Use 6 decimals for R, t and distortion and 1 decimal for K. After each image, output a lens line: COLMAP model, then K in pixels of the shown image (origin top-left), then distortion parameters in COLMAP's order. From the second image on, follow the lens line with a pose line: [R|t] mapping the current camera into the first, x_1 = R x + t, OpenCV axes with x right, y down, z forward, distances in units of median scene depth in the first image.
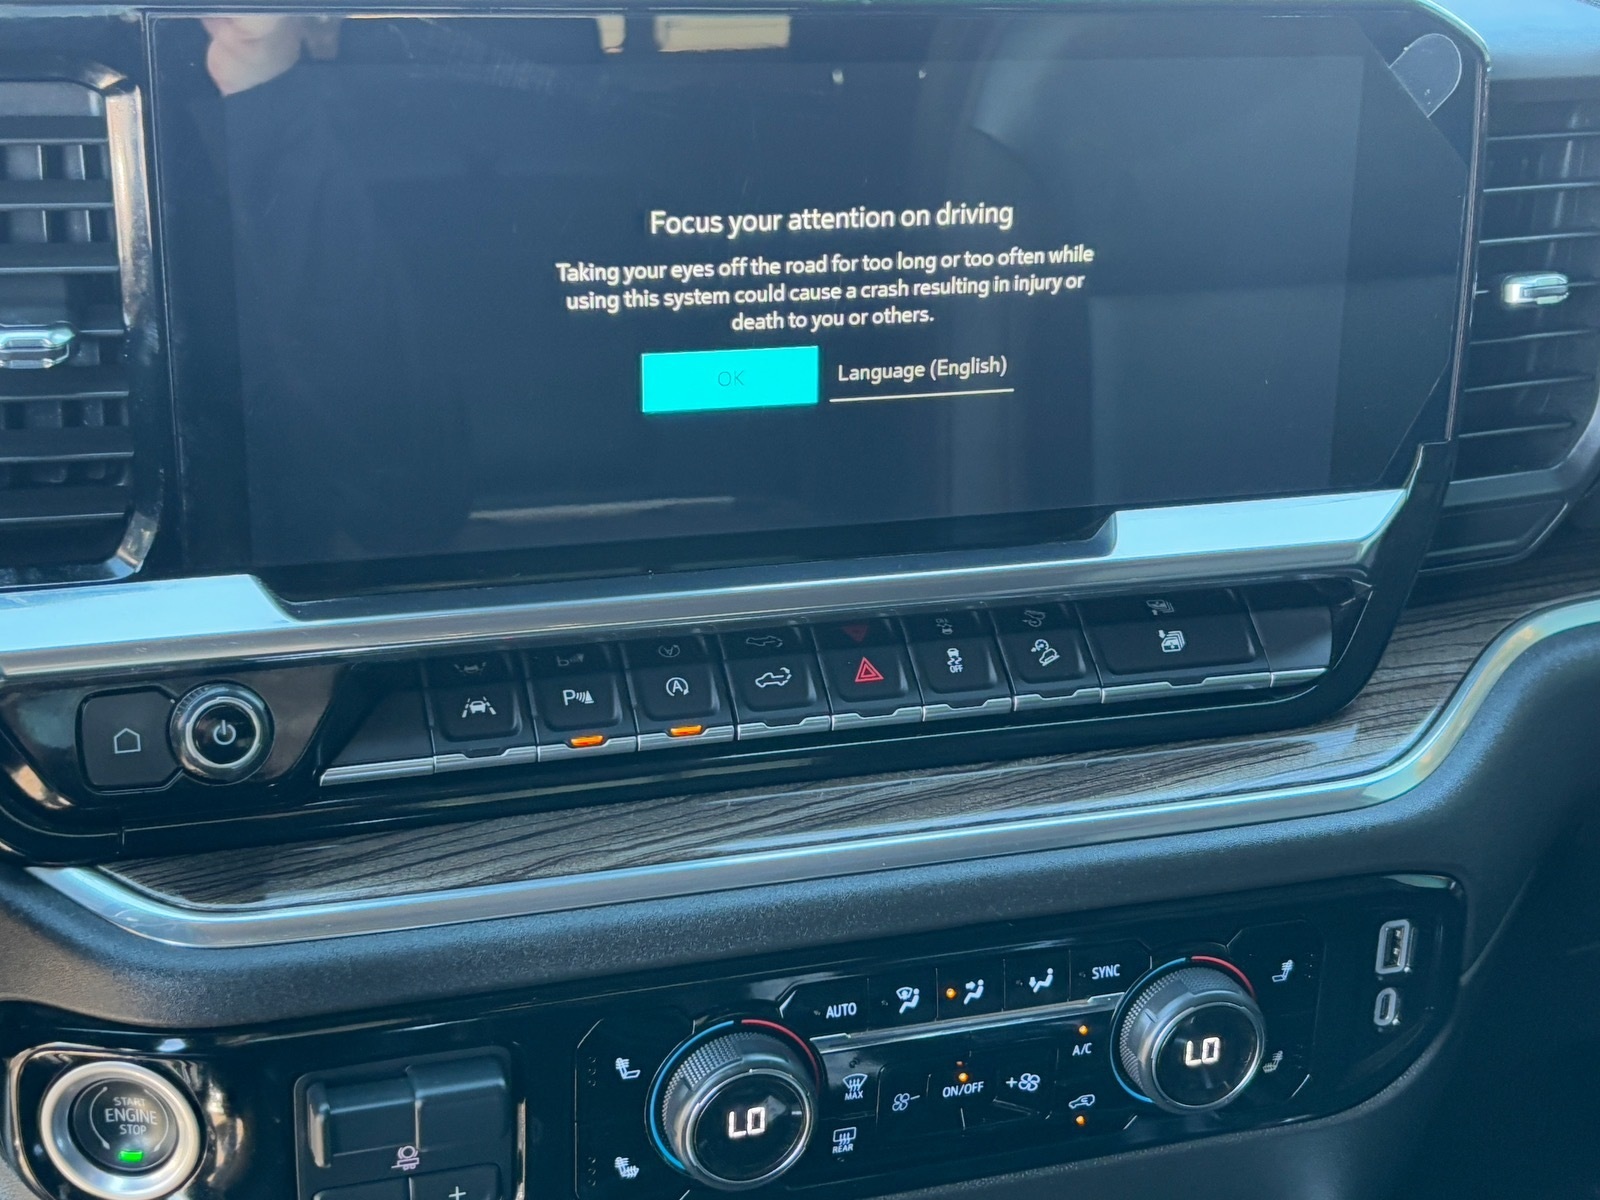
lens RADIAL K [[2278.8, 0, 808.2], [0, 2278.8, 599.4], [0, 0, 1]] dist [0.253906, -1.121583]
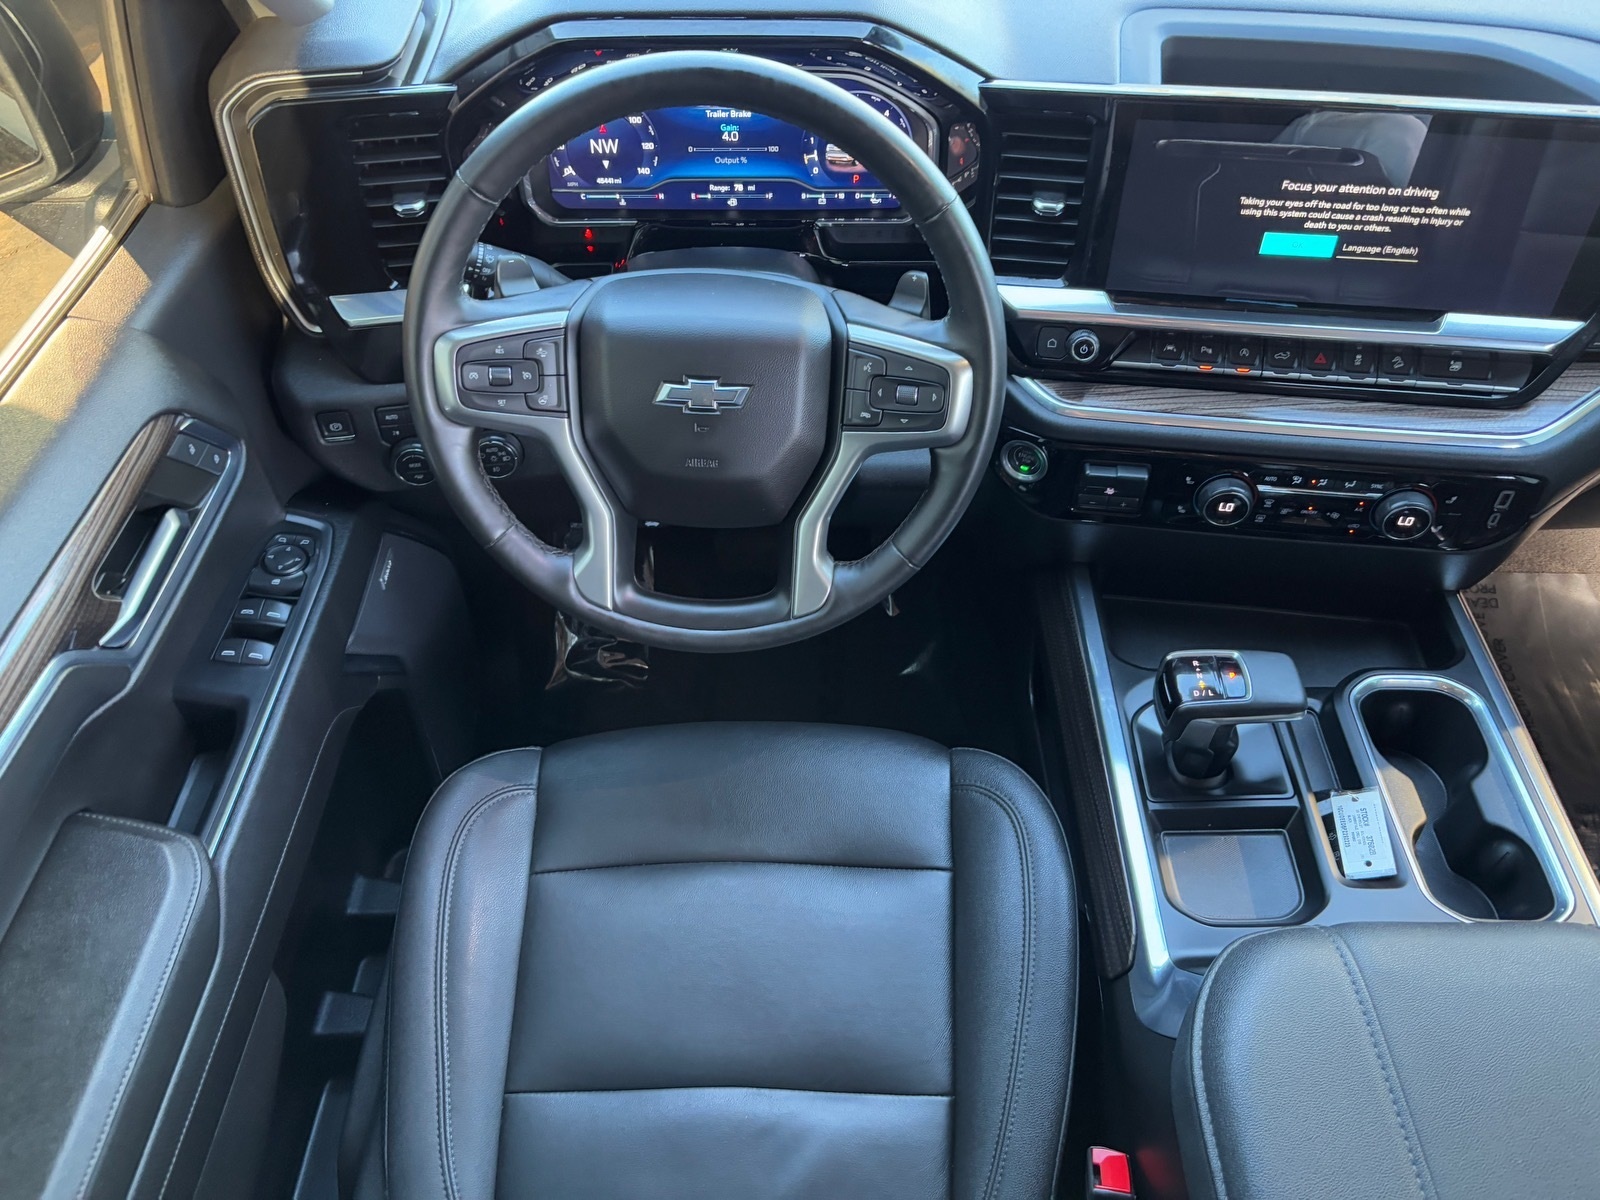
lens RADIAL K [[1221.5, 0, 793.5], [0, 1221.5, 611.0], [0, 0, 1]] dist [0.003074, 0.010810]
pose [[0.895957, 0.290004, -0.336392, 0.040995], [-0.114484, 0.882601, 0.455971, -0.295826], [0.429133, -0.370019, 0.823972, -0.556630]]
